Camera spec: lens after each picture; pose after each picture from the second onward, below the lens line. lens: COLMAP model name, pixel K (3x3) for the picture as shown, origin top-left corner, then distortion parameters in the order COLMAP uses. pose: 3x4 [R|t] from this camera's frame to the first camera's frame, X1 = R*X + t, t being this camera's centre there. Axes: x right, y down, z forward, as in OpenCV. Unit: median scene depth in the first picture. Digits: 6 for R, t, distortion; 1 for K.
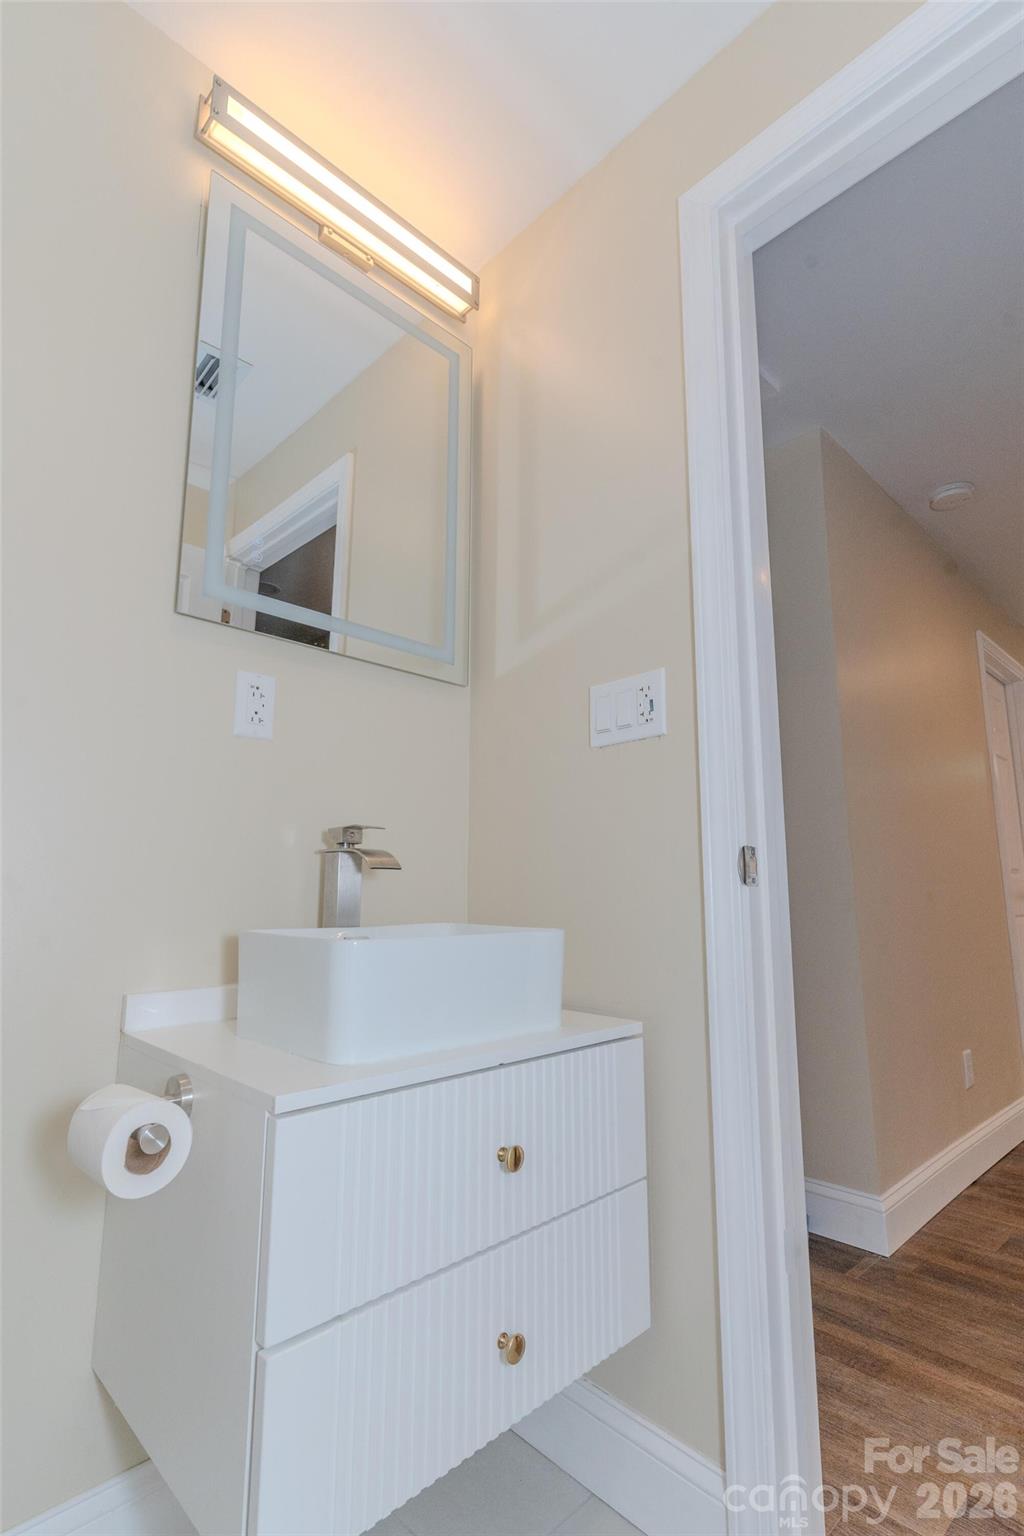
lens RADIAL K [[730.2, 0, 501.5], [0, 730.2, 766.5], [0, 0, 1]] dist [0.004524, -0.001719]
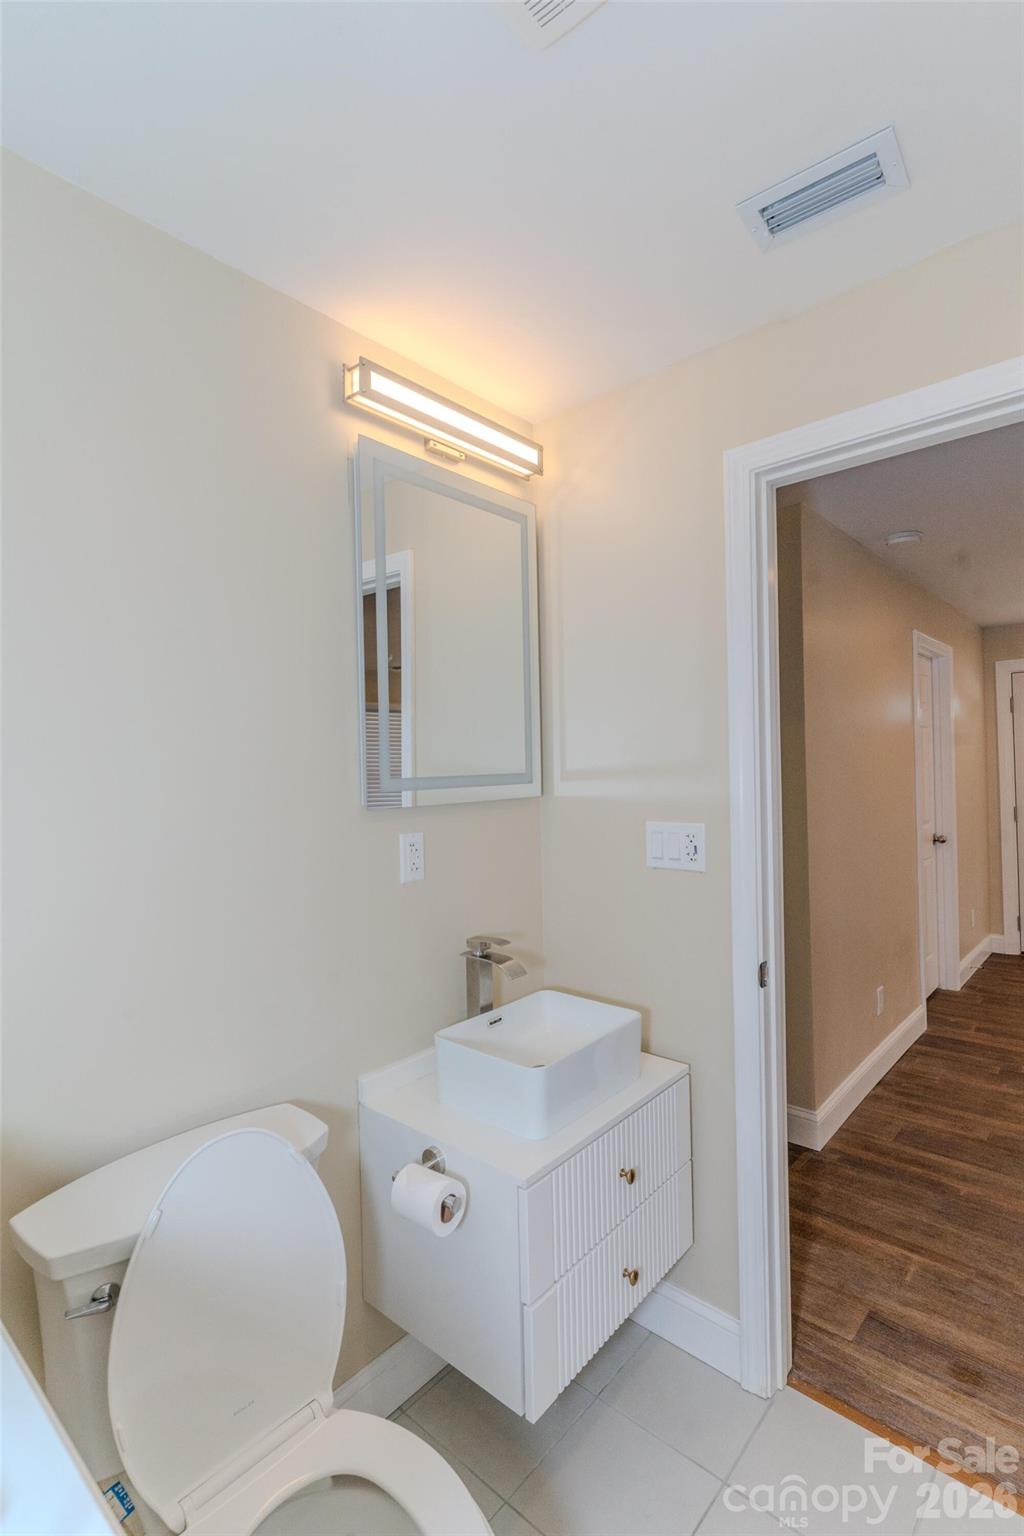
lens RADIAL K [[730.2, 0, 510.2], [0, 730.2, 768.0], [0, 0, 1]] dist [0.004524, -0.001719]
pose [[0.995601, -0.027136, 0.089678, -0.231770], [0.011514, 0.985321, 0.170322, -0.407791], [-0.092984, -0.168541, 0.981299, -0.279602]]
